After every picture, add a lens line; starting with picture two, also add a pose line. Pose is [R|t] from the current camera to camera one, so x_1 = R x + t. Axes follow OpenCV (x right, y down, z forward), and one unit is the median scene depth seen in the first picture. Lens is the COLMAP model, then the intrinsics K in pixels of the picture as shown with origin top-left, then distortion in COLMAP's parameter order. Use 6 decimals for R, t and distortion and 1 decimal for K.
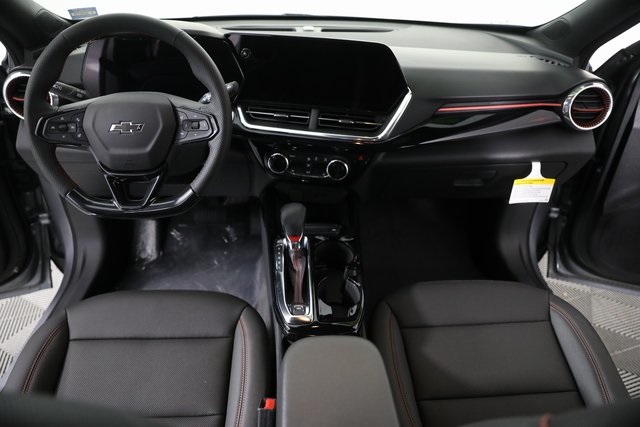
lens RADIAL K [[433.4, 0, 320.2], [0, 433.4, 211.3], [0, 0, 1]] dist [-0.105440, 0.065756]
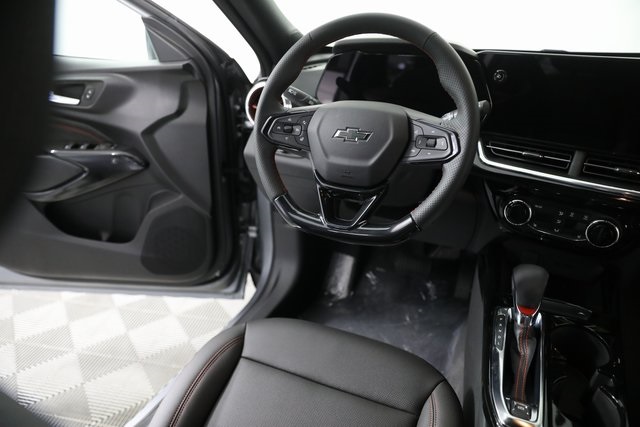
lens RADIAL K [[433.4, 0, 317.6], [0, 433.4, 213.5], [0, 0, 1]] dist [-0.105440, 0.065756]
pose [[0.880486, 0.164086, -0.444770, -0.074544], [-0.223345, 0.971124, -0.083874, 0.038355], [0.418165, 0.173187, 0.891709, 0.156140]]
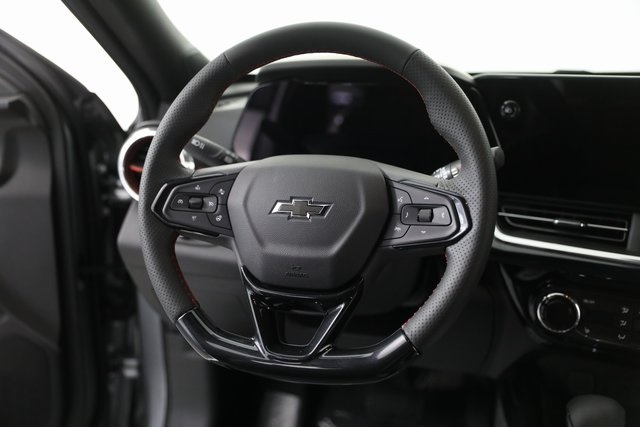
lens RADIAL K [[658.0, 0, 319.8], [0, 658.0, 210.9], [0, 0, 1]] dist [0.002353, 0.000000]
pose [[0.943421, 0.049939, -0.327815, -0.115837], [-0.144221, 0.951989, -0.270031, 0.025975], [0.298591, 0.302031, 0.905329, 0.174858]]
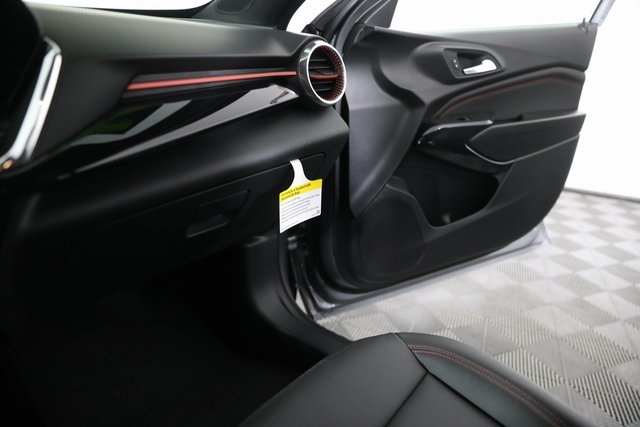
lens RADIAL K [[433.4, 0, 318.9], [0, 433.4, 208.1], [0, 0, 1]] dist [-0.105440, 0.065756]
pose [[0.665935, -0.256296, 0.700602, 0.046673], [0.397135, 0.916794, -0.042100, -0.004056], [-0.631518, 0.306269, 0.712309, 0.545741]]
